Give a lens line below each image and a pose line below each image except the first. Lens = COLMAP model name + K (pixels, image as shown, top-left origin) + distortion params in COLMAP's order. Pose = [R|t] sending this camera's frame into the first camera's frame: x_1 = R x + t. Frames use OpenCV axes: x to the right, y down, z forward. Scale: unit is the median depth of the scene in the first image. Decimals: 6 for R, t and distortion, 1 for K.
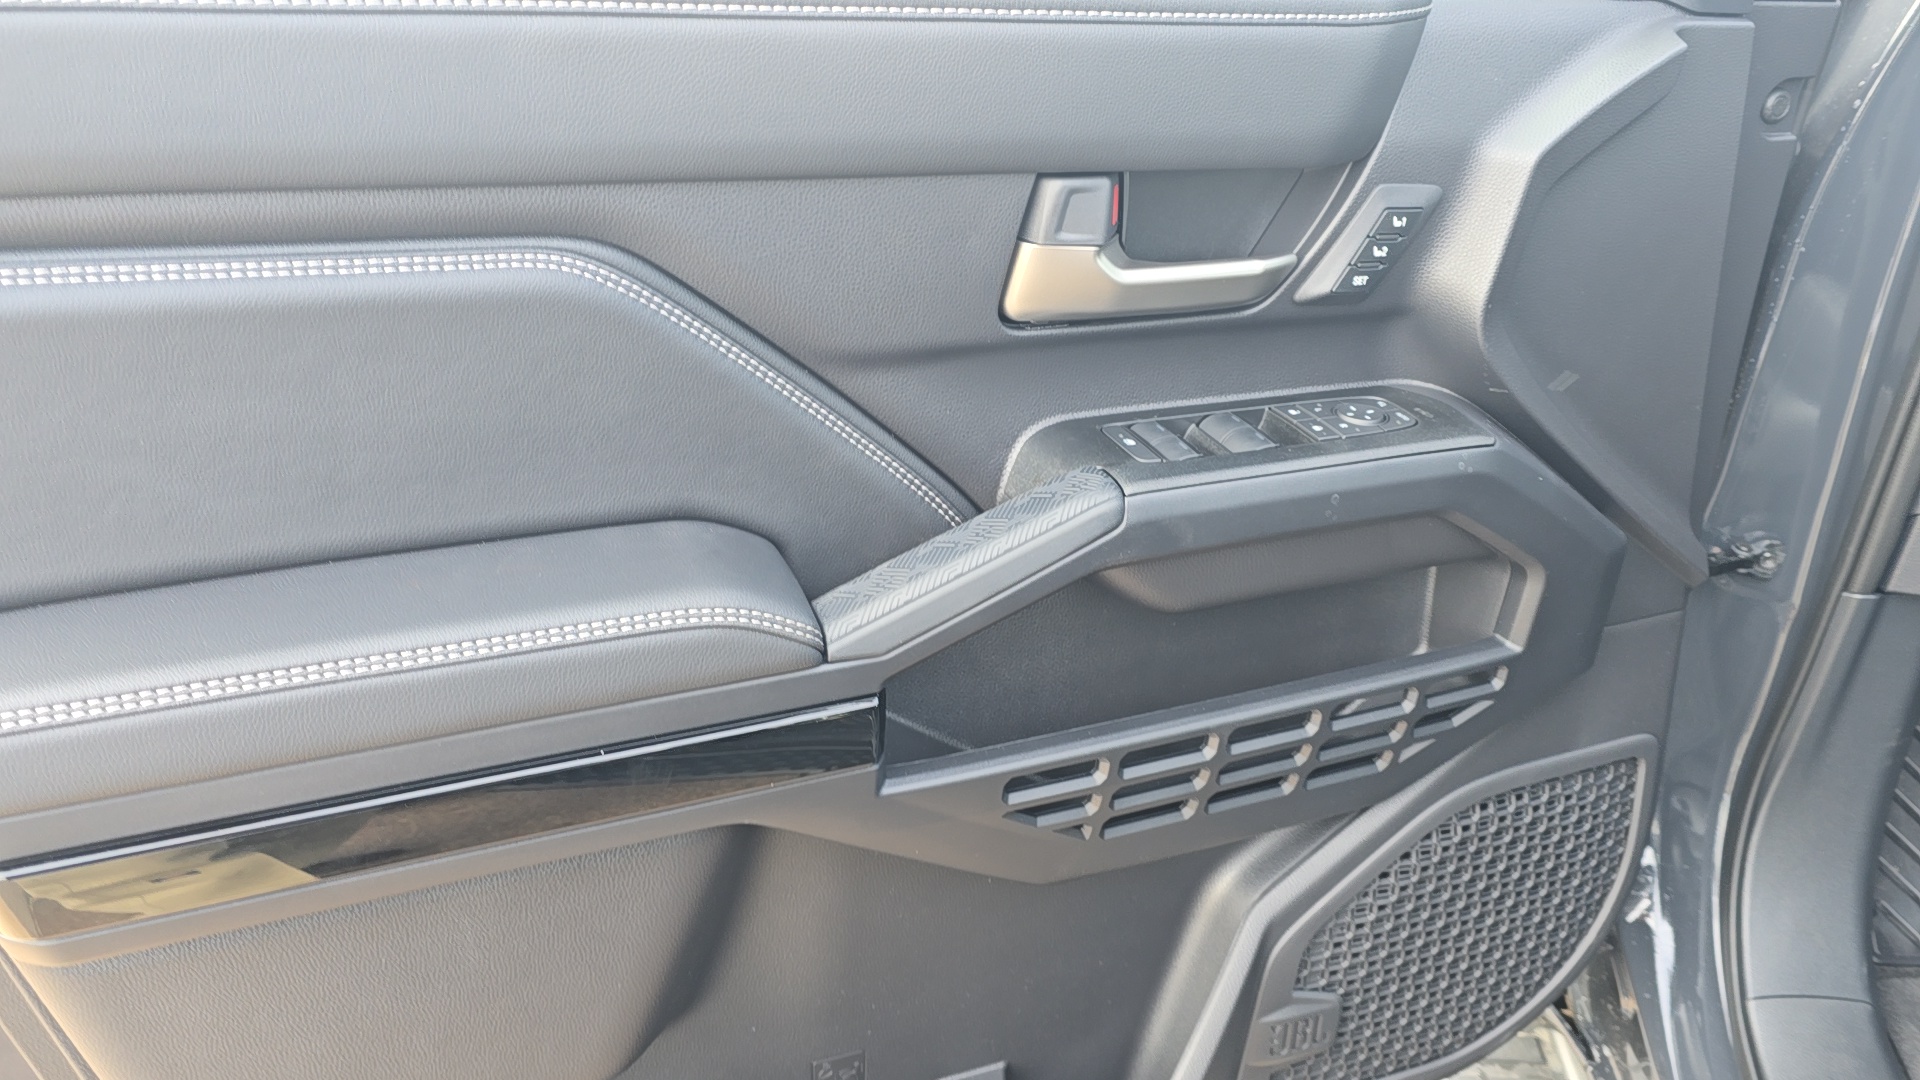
lens RADIAL K [[1577.8, 0, 1027.9], [0, 1577.8, 540.2], [0, 0, 1]] dist [0.015712, 0.006577]
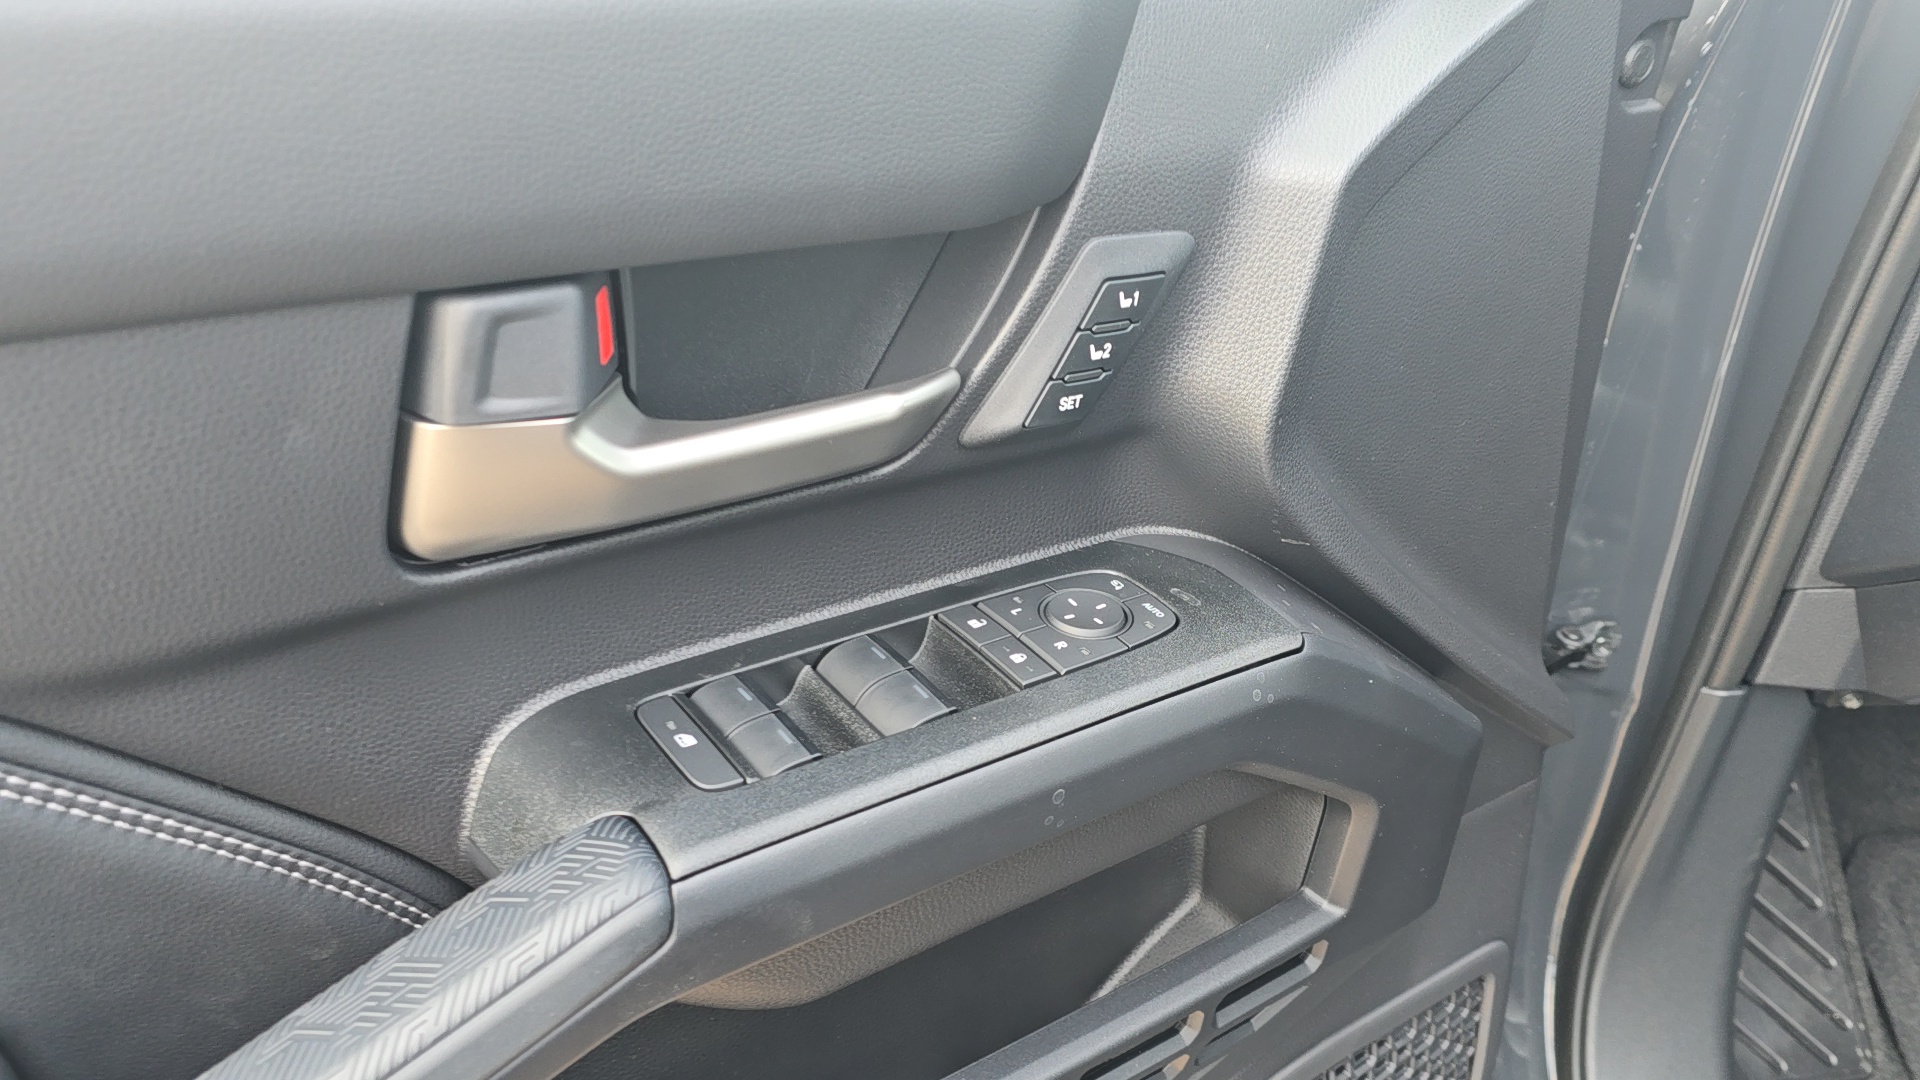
lens RADIAL K [[1599.4, 0, 966.8], [0, 1599.4, 547.0], [0, 0, 1]] dist [-0.000585, 0.000957]
pose [[0.985520, -0.084125, 0.147219, 0.080672], [0.078146, 0.995883, 0.045944, -0.140615], [-0.150478, -0.033774, 0.988036, 0.417929]]
